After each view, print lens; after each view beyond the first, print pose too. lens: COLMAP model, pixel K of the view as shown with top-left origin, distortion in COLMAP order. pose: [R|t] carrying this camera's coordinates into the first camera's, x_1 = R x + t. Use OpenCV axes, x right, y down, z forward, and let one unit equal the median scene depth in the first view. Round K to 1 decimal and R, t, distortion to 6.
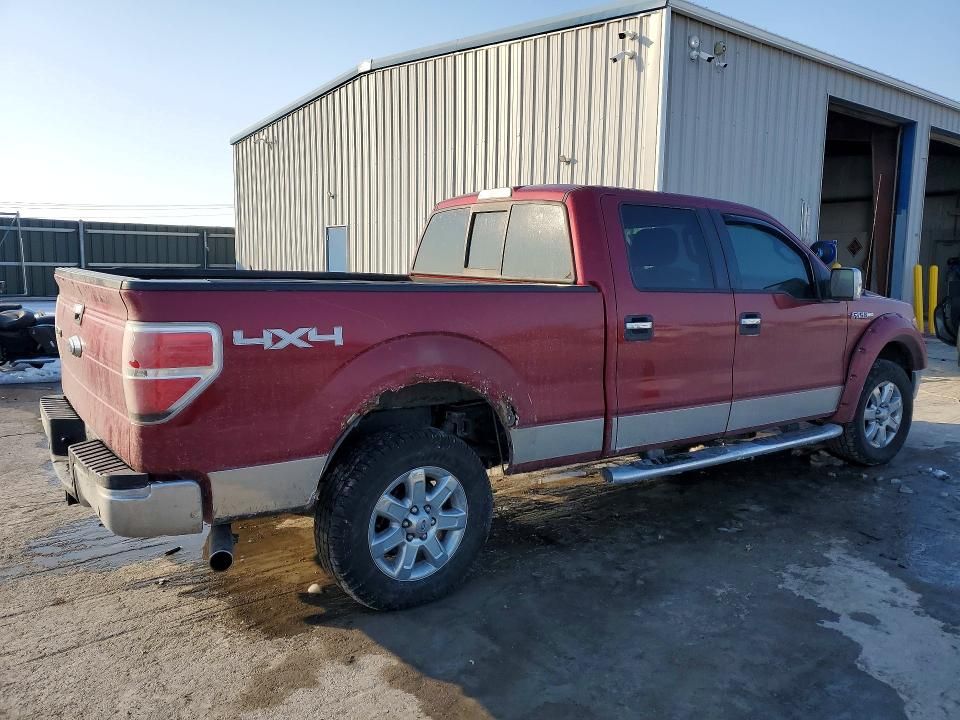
lens RADIAL K [[750.4, 0, 482.3], [0, 750.4, 376.5], [0, 0, 1]] dist [0.011412, -0.007609]
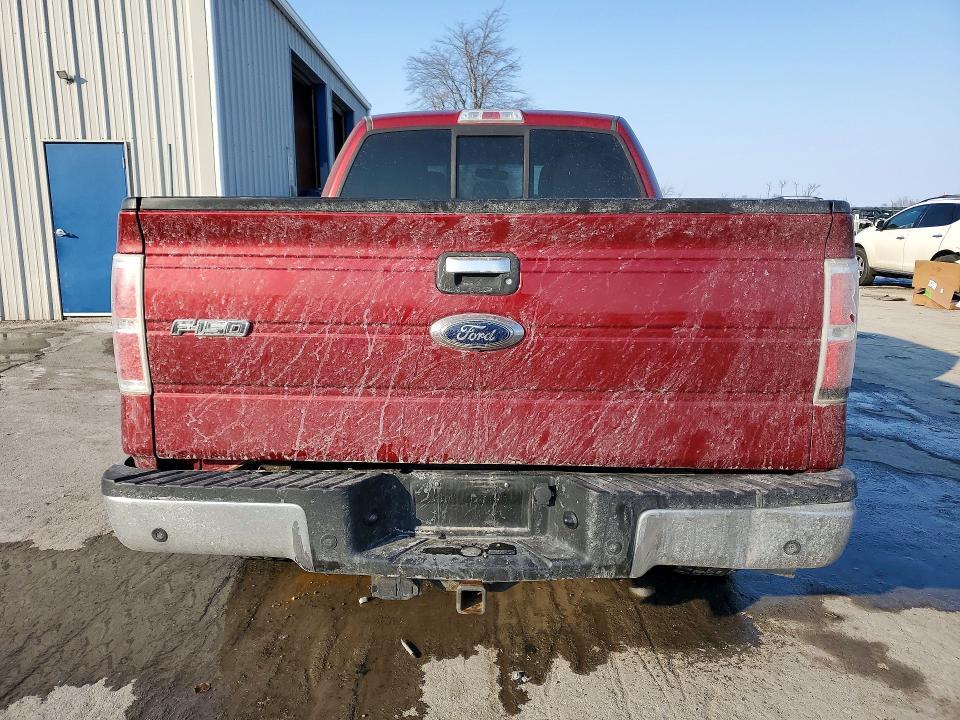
lens RADIAL K [[750.4, 0, 482.3], [0, 750.4, 376.5], [0, 0, 1]] dist [0.011412, -0.007609]
pose [[0.593105, -0.156572, 0.789754, -0.937246], [0.119995, 0.987143, 0.105589, -0.050013], [-0.796133, 0.032141, 0.604267, 0.656167]]
